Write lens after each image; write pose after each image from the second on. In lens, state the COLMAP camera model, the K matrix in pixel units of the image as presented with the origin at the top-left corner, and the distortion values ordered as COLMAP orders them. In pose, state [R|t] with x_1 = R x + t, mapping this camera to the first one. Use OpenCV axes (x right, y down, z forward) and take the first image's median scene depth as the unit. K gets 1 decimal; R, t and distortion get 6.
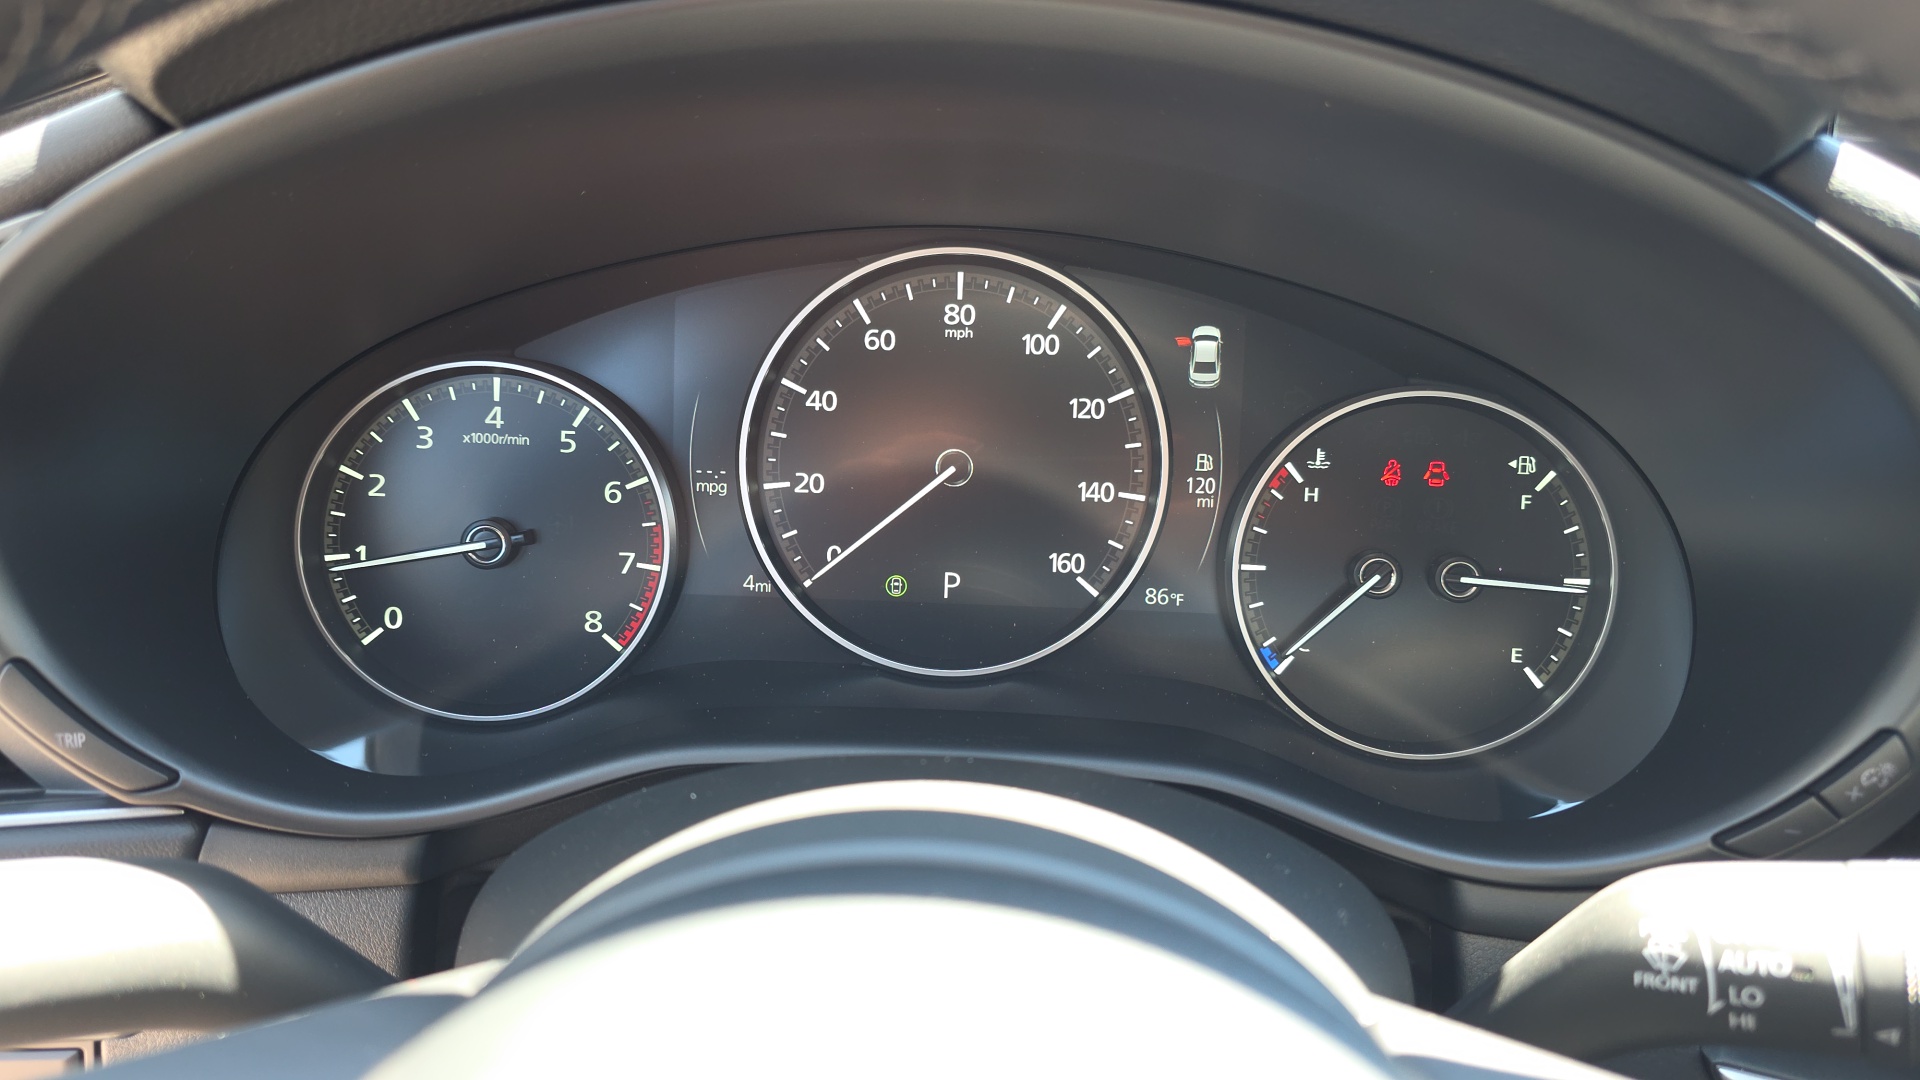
lens RADIAL K [[1309.8, 0, 944.9], [0, 1309.8, 531.9], [0, 0, 1]] dist [0.056888, -0.054889]
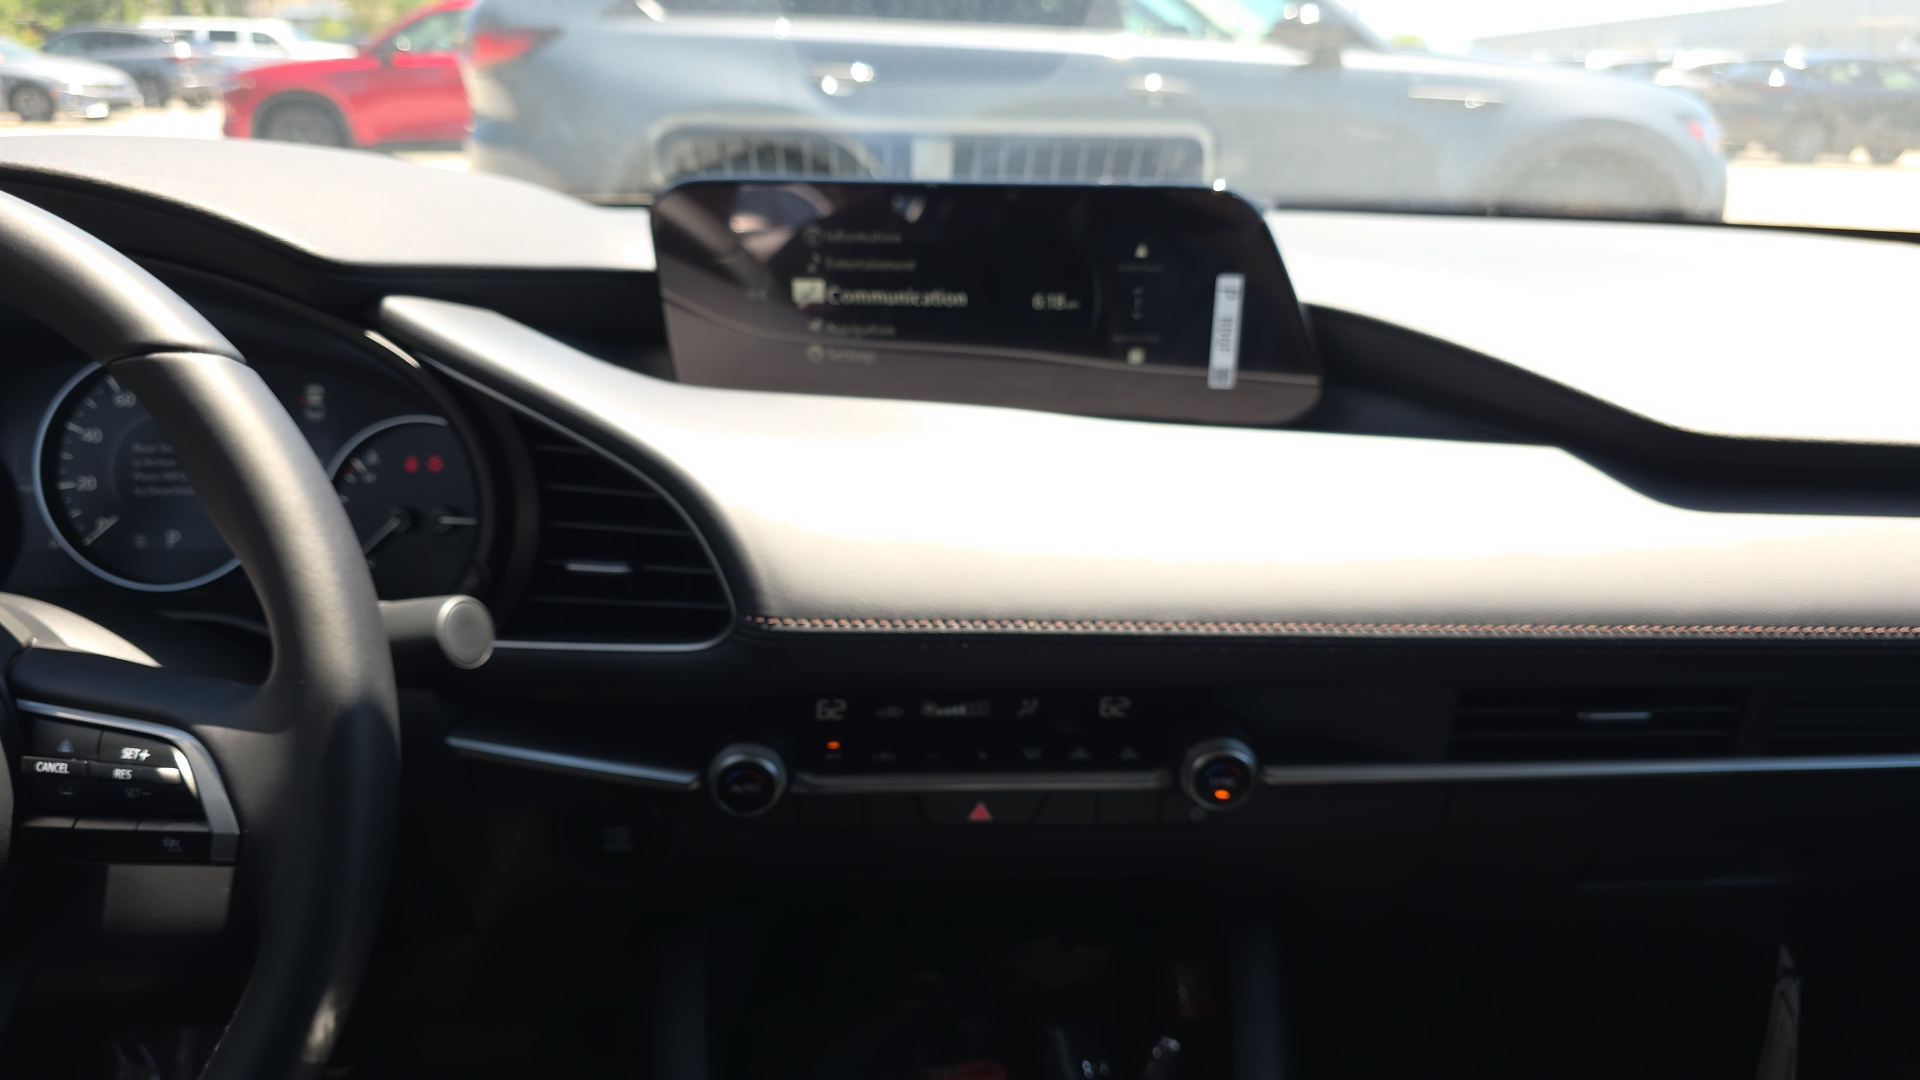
lens RADIAL K [[1309.8, 0, 926.4], [0, 1309.8, 567.3], [0, 0, 1]] dist [0.056888, -0.054889]
pose [[0.997021, -0.044169, 0.063226, 0.899836], [0.045556, 0.998748, -0.020671, 0.162713], [-0.062234, 0.023490, 0.997785, -0.827857]]
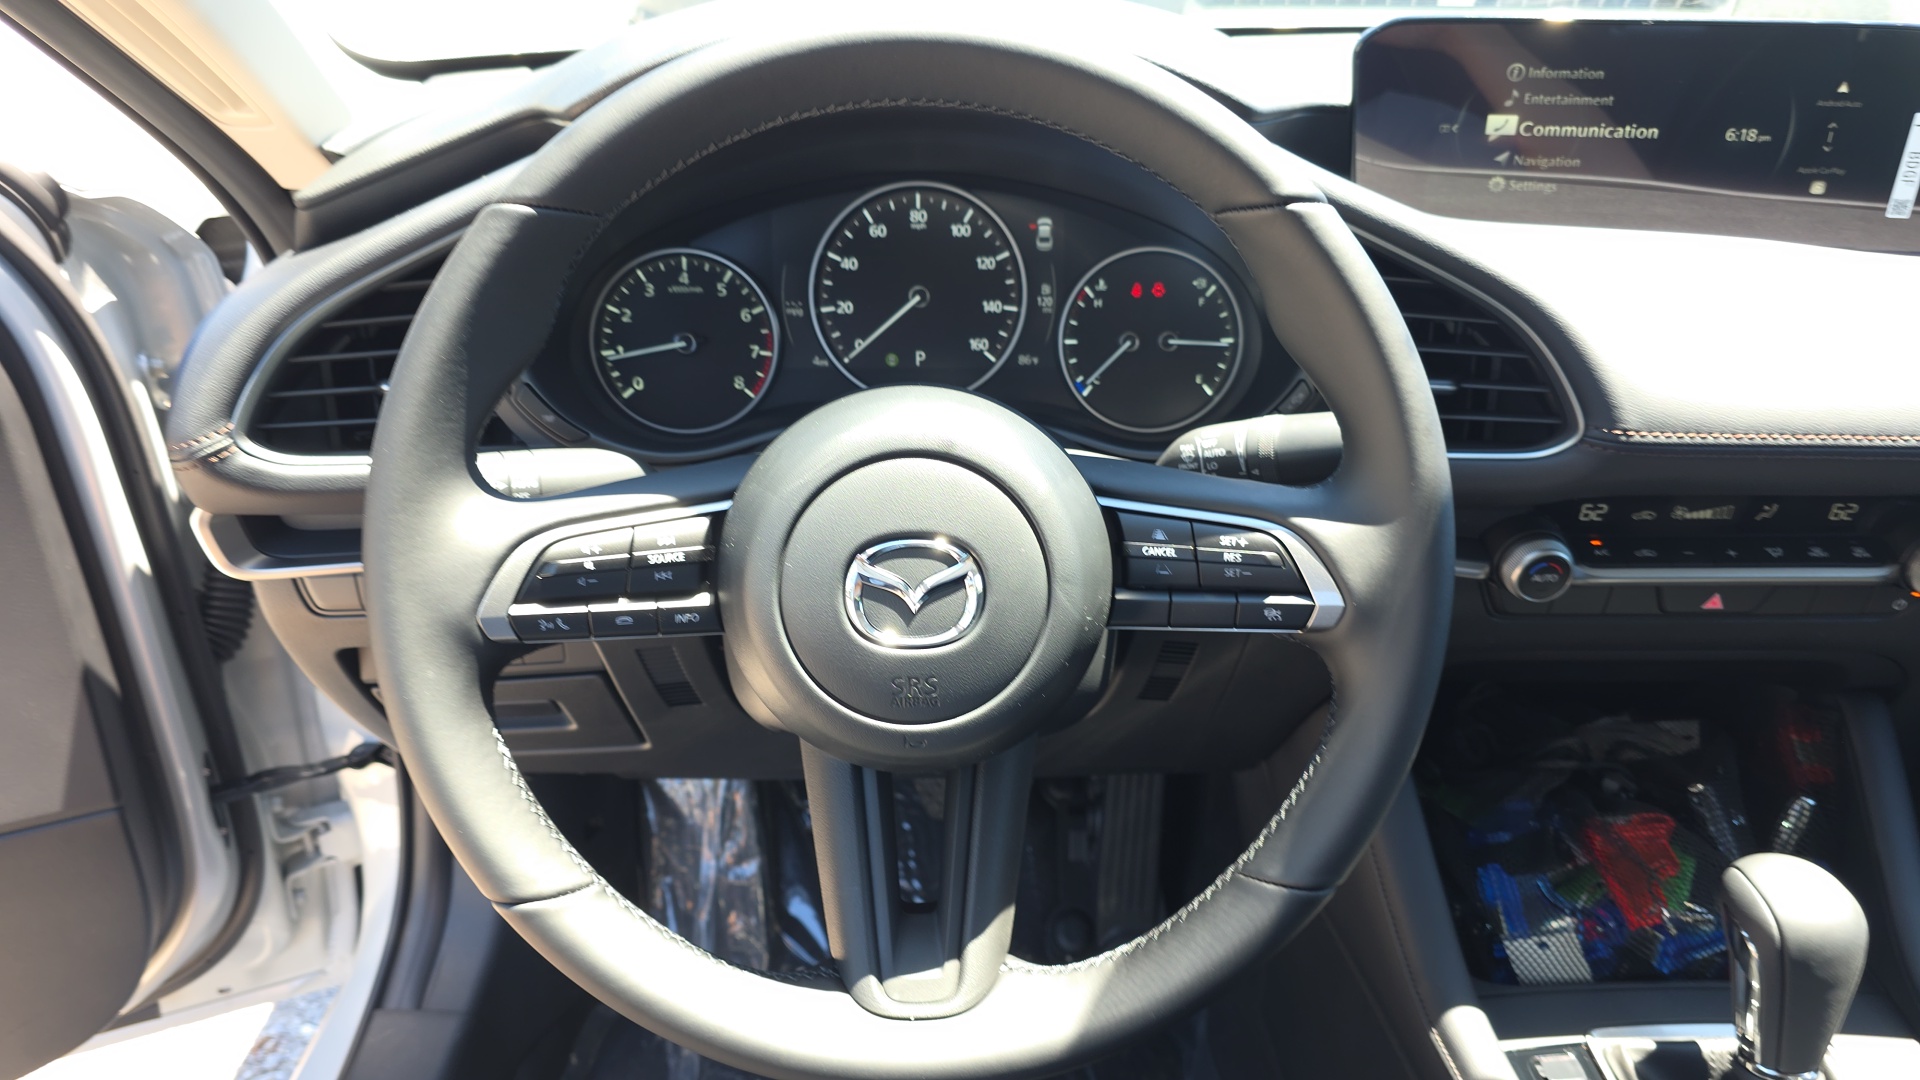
lens RADIAL K [[1309.8, 0, 956.7], [0, 1309.8, 550.4], [0, 0, 1]] dist [0.056888, -0.054889]
pose [[0.998300, -0.044417, 0.037741, -0.027971], [0.040074, 0.993241, 0.108929, 0.117532], [-0.042324, -0.107231, 0.993333, -0.999524]]
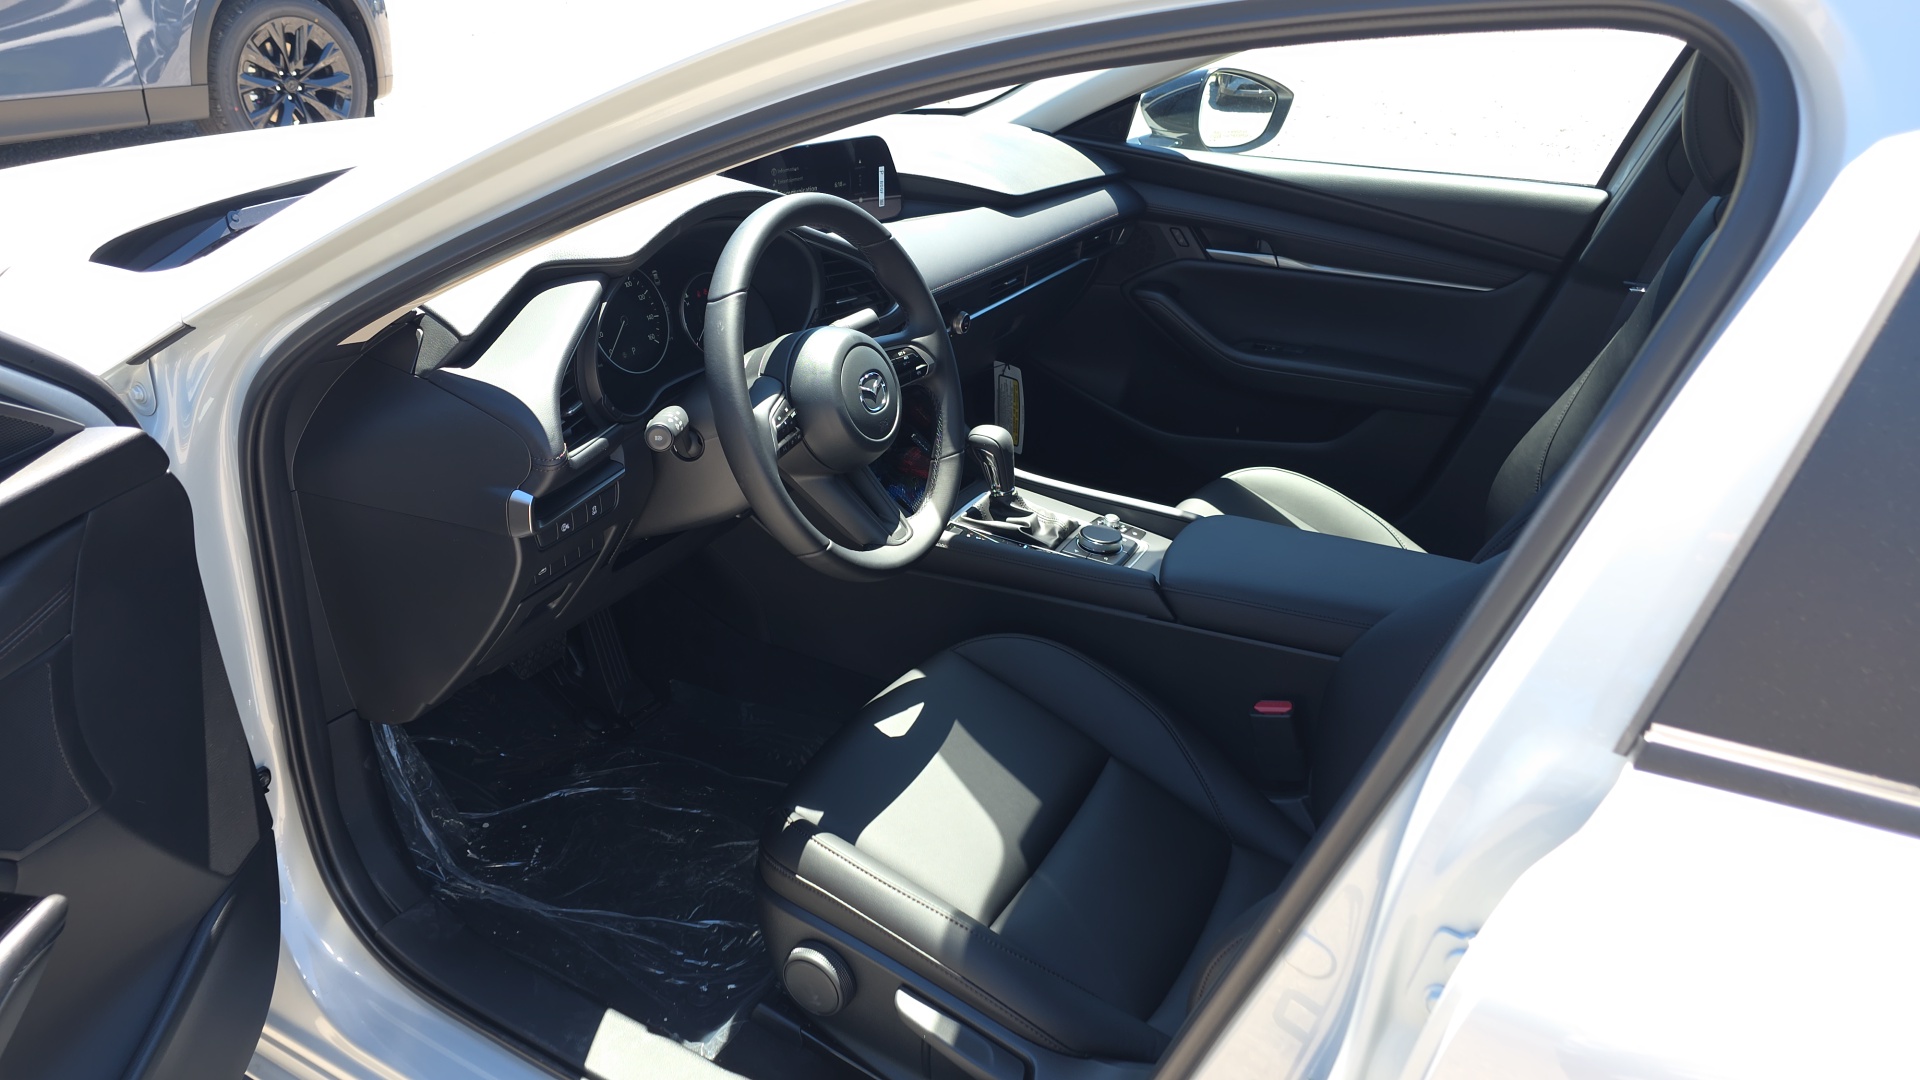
lens RADIAL K [[1309.8, 0, 959.8], [0, 1309.8, 546.5], [0, 0, 1]] dist [0.056888, -0.054889]
pose [[0.431699, -0.401114, 0.807926, -2.991483], [0.284063, 0.910568, 0.300290, -0.332486], [-0.856122, 0.099867, 0.507033, -1.757234]]
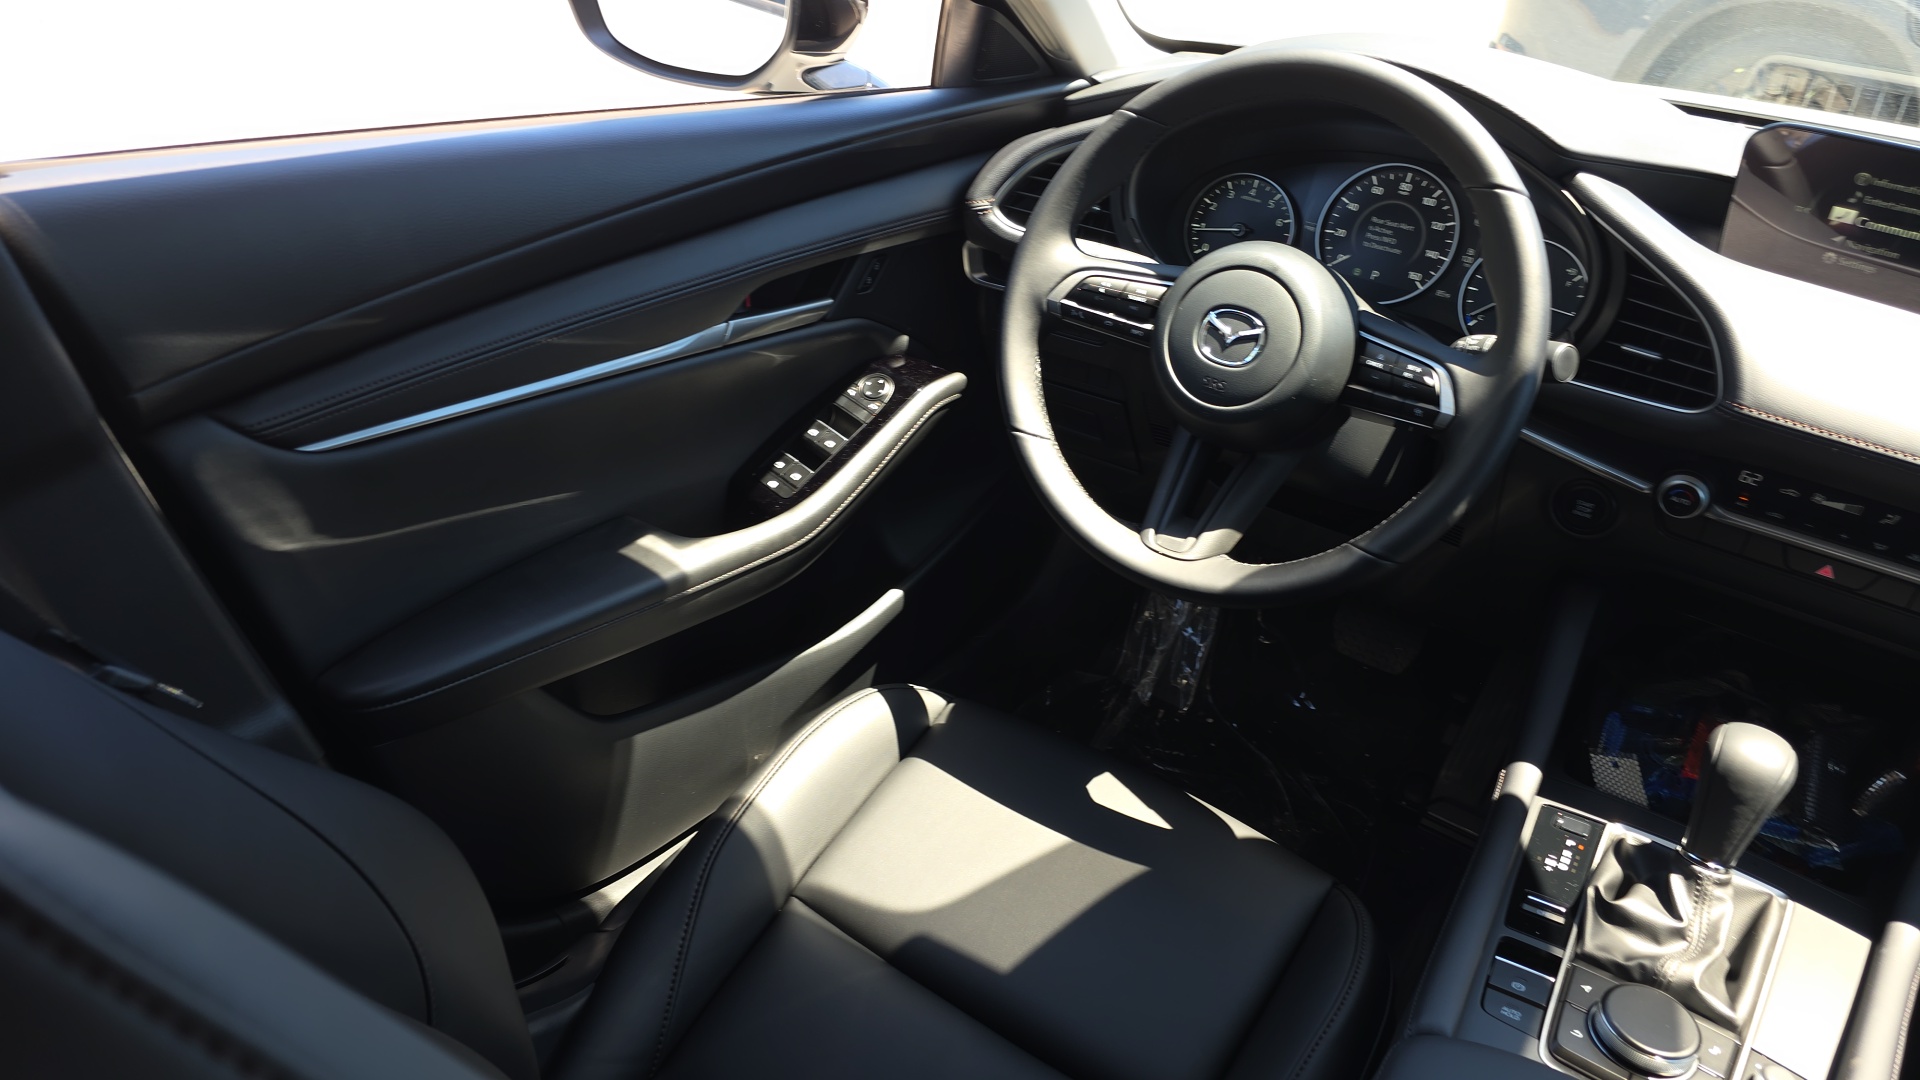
lens RADIAL K [[1309.8, 0, 977.4], [0, 1309.8, 557.7], [0, 0, 1]] dist [0.056888, -0.054889]
pose [[0.838279, 0.313148, -0.446348, 0.819816], [-0.264742, 0.949416, 0.168881, 0.397627], [0.476655, -0.023402, 0.878779, -2.193364]]
